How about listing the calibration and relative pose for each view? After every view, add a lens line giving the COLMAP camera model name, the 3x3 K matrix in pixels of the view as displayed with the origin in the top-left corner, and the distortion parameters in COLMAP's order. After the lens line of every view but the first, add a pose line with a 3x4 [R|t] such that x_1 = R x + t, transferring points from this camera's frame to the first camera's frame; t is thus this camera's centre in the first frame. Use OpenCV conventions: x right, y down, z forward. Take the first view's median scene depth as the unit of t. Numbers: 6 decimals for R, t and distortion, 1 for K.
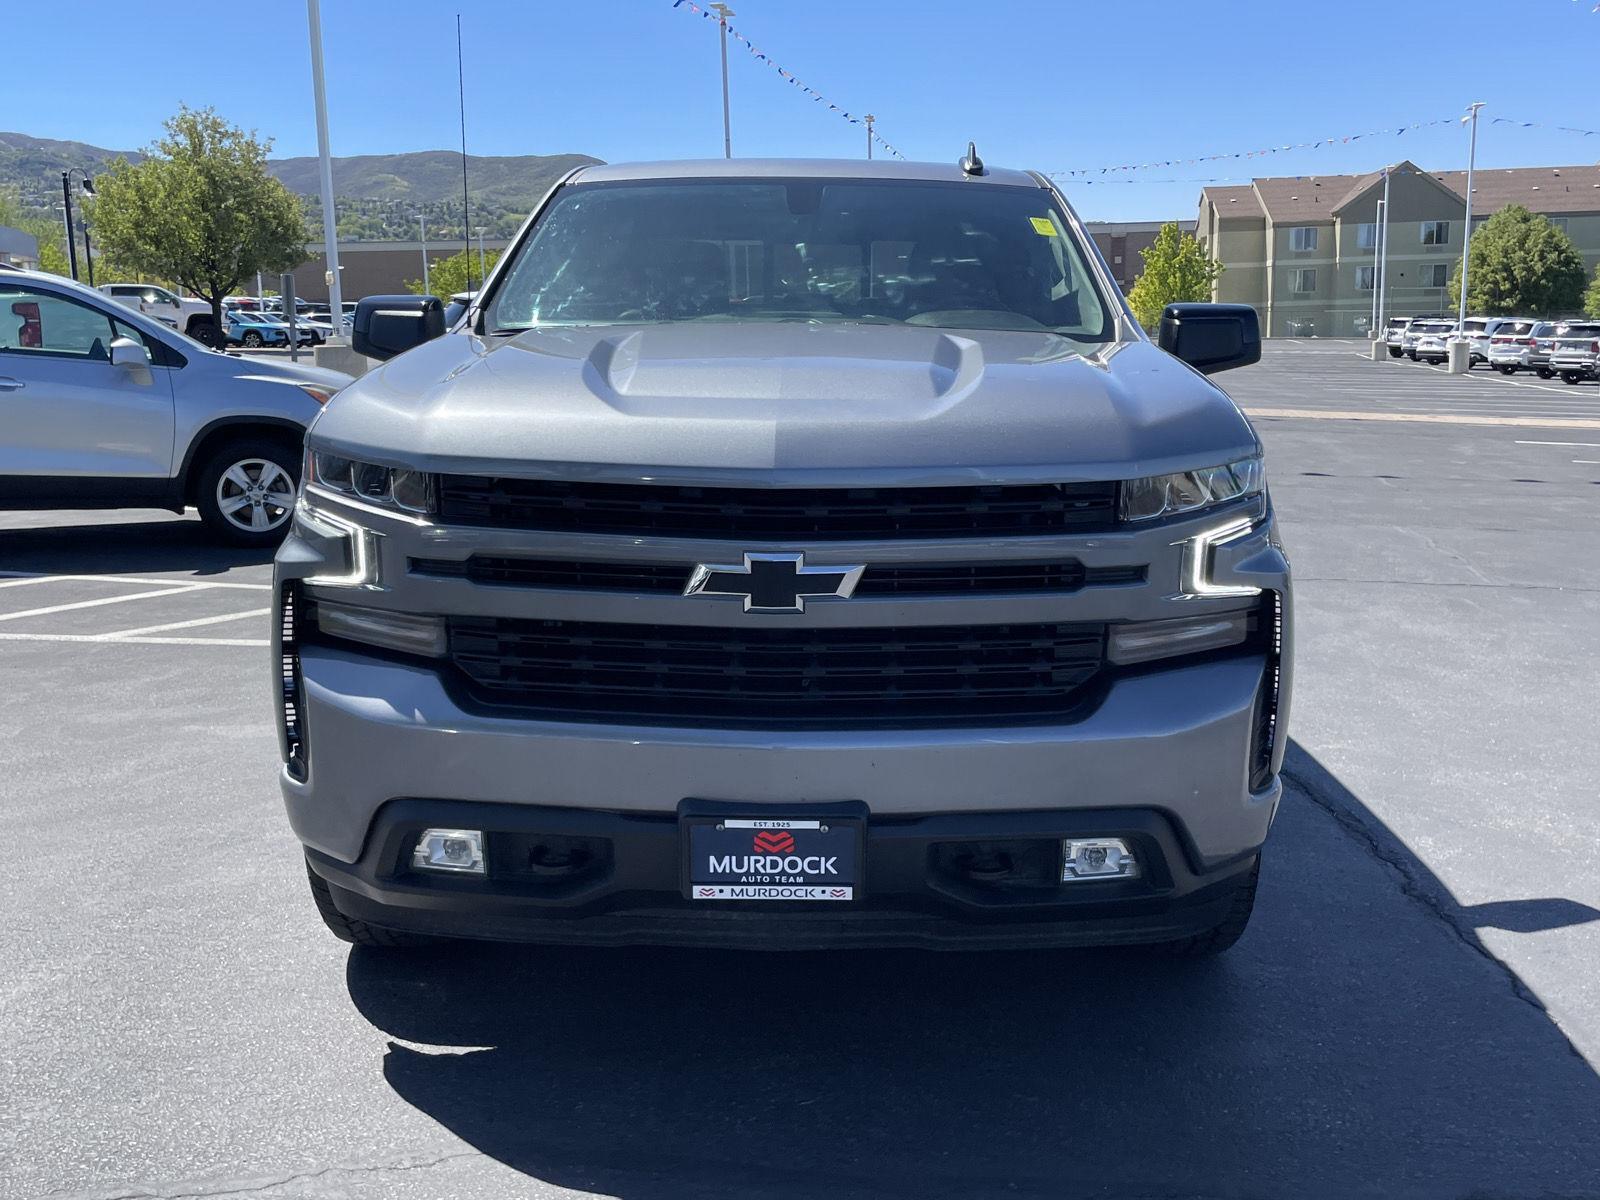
lens RADIAL K [[1556.1, 0, 816.1], [0, 1556.1, 607.9], [0, 0, 1]] dist [0.121204, -0.194078]
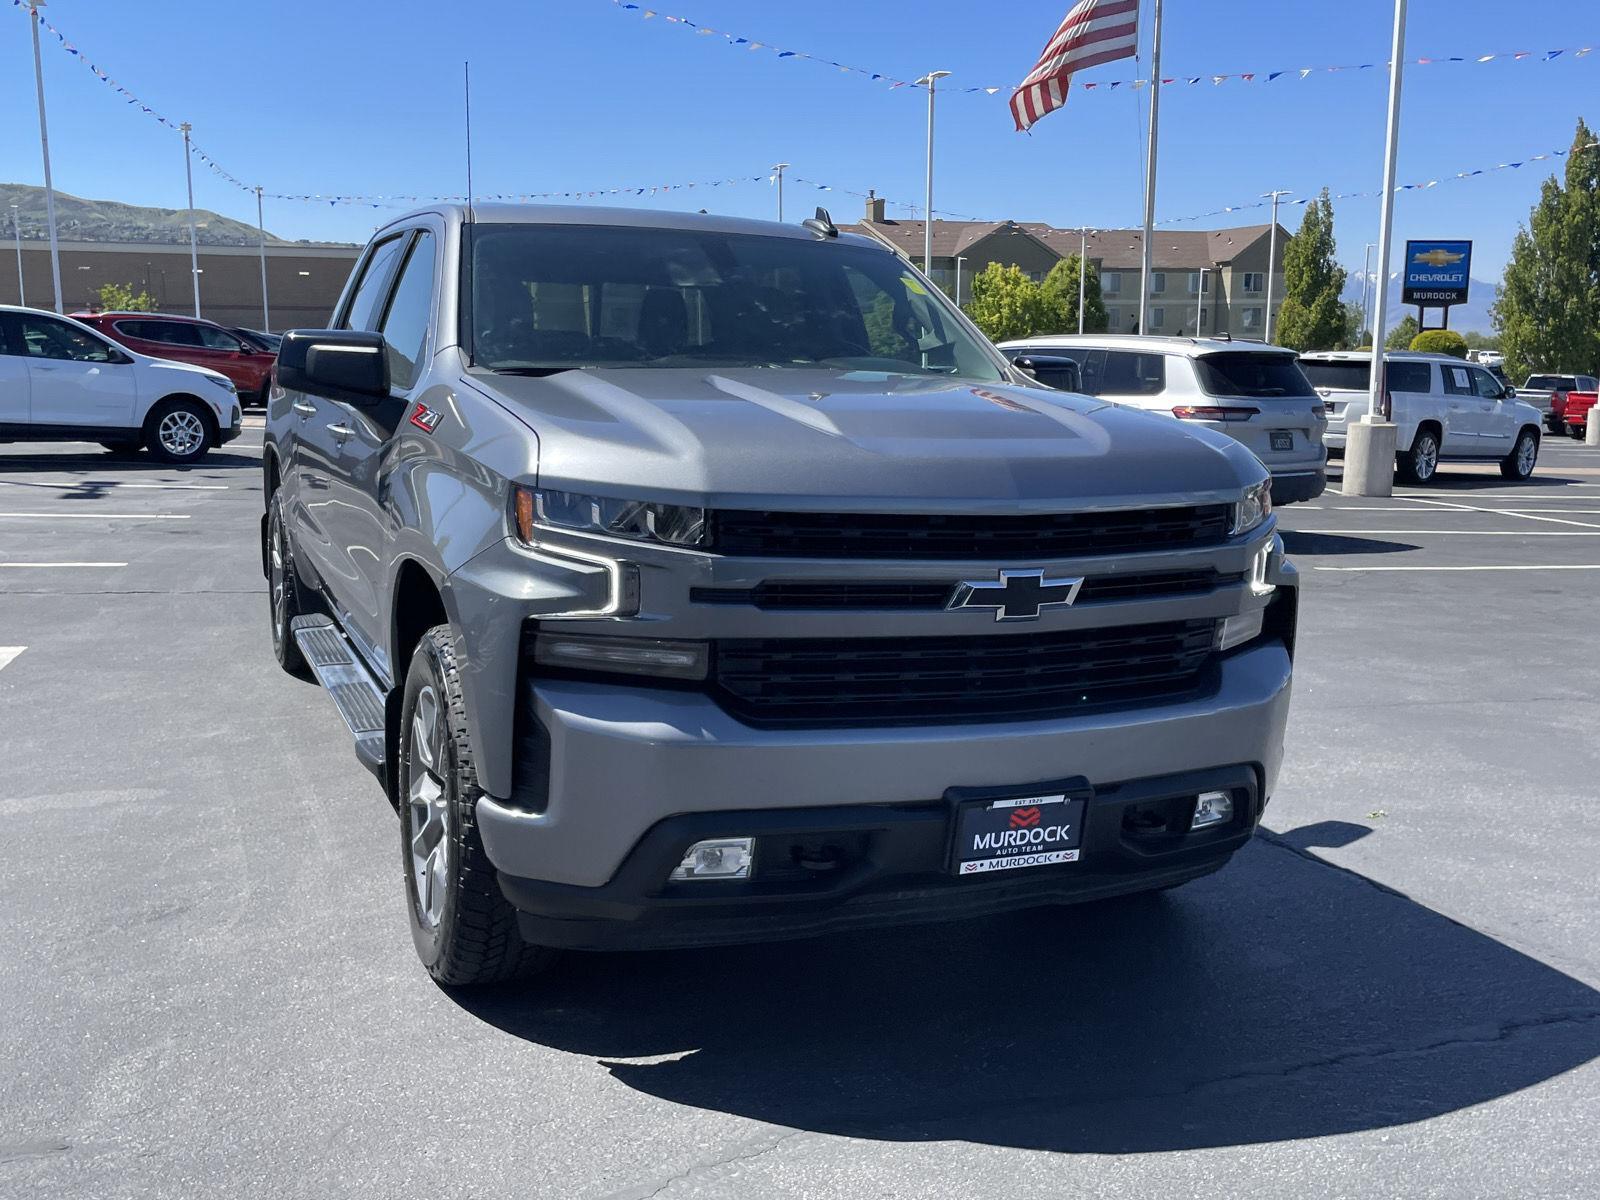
lens RADIAL K [[1556.1, 0, 816.1], [0, 1556.1, 607.9], [0, 0, 1]] dist [0.121204, -0.194078]
pose [[0.912252, -0.047292, 0.406890, -0.629047], [0.054538, 0.998492, -0.006222, -0.007492], [-0.405983, 0.027867, 0.913456, -0.008402]]
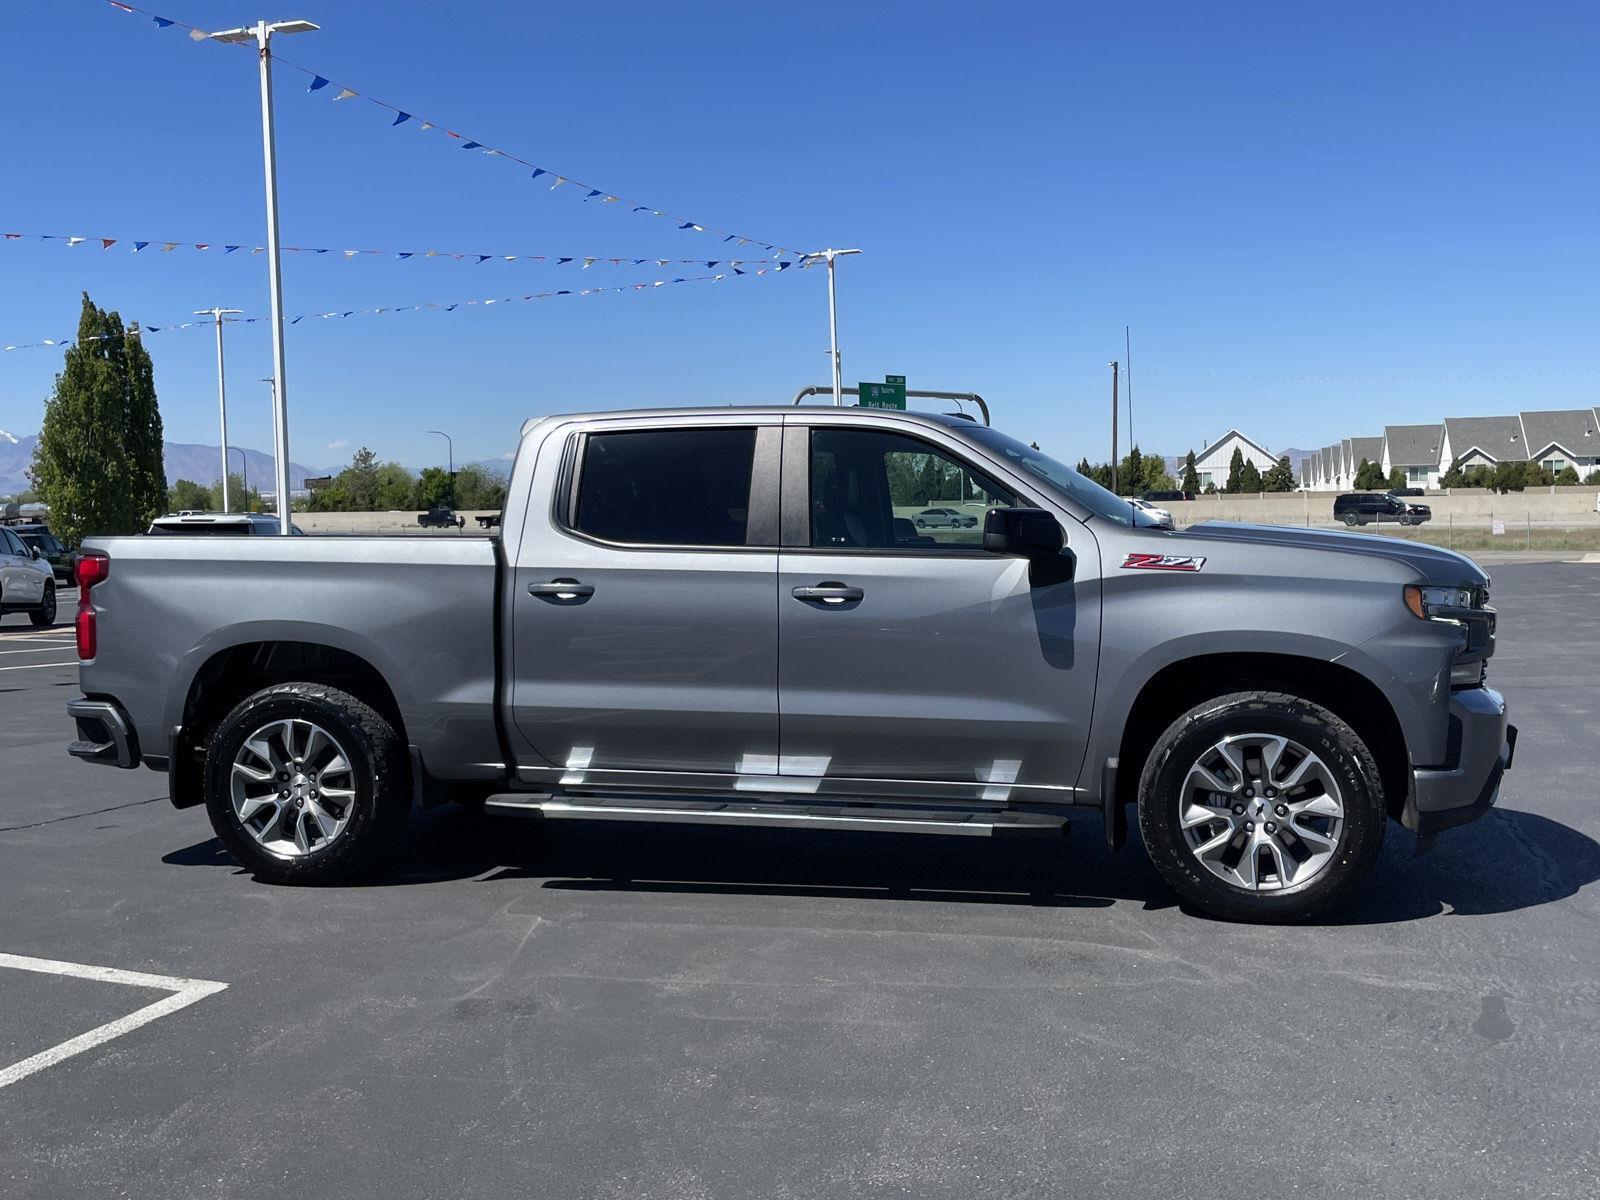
lens RADIAL K [[1556.1, 0, 816.1], [0, 1556.1, 607.9], [0, 0, 1]] dist [0.121204, -0.194078]
pose [[0.222367, -0.063244, 0.972910, -2.468337], [0.196531, 0.980317, 0.018806, -0.273447], [-0.954949, 0.187025, 0.230420, 1.377831]]
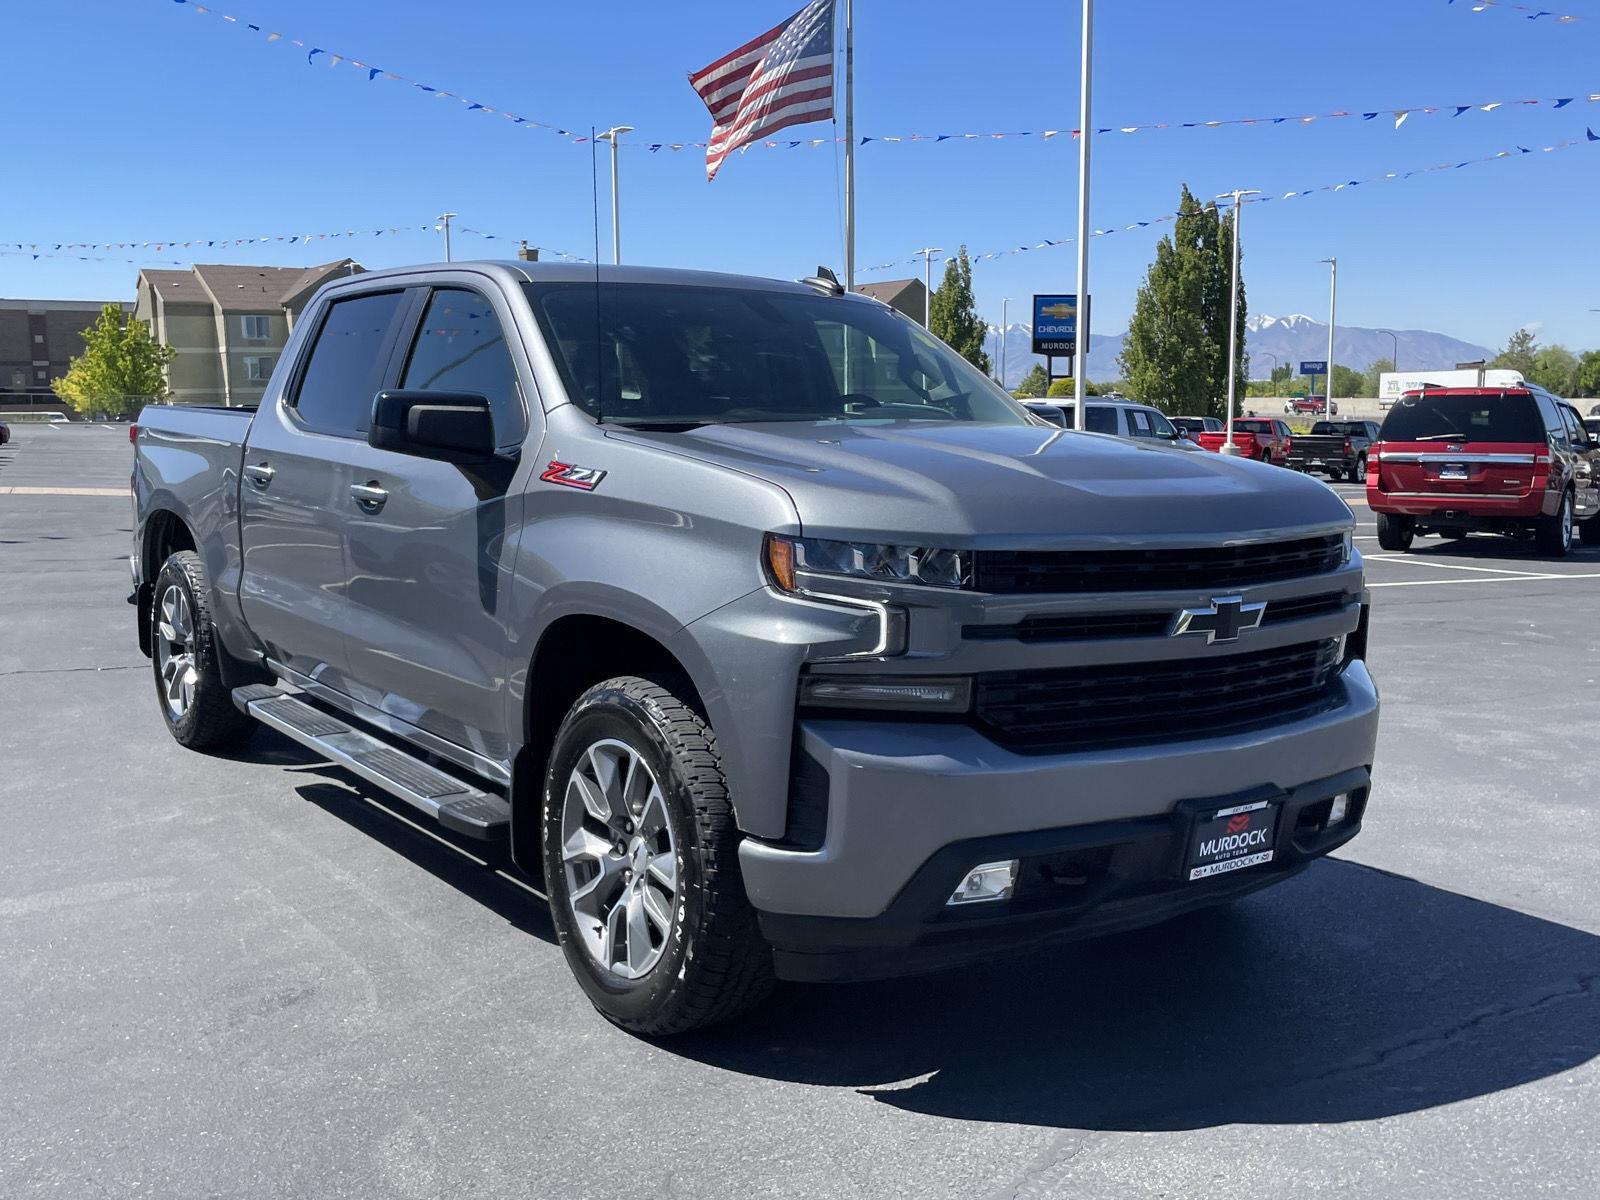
lens RADIAL K [[1556.1, 0, 816.1], [0, 1556.1, 607.9], [0, 0, 1]] dist [0.121204, -0.194078]
pose [[0.801246, -0.071765, 0.594016, -1.034692], [0.103936, 0.994382, -0.020061, -0.034123], [-0.589238, 0.077814, 0.804203, 0.157152]]
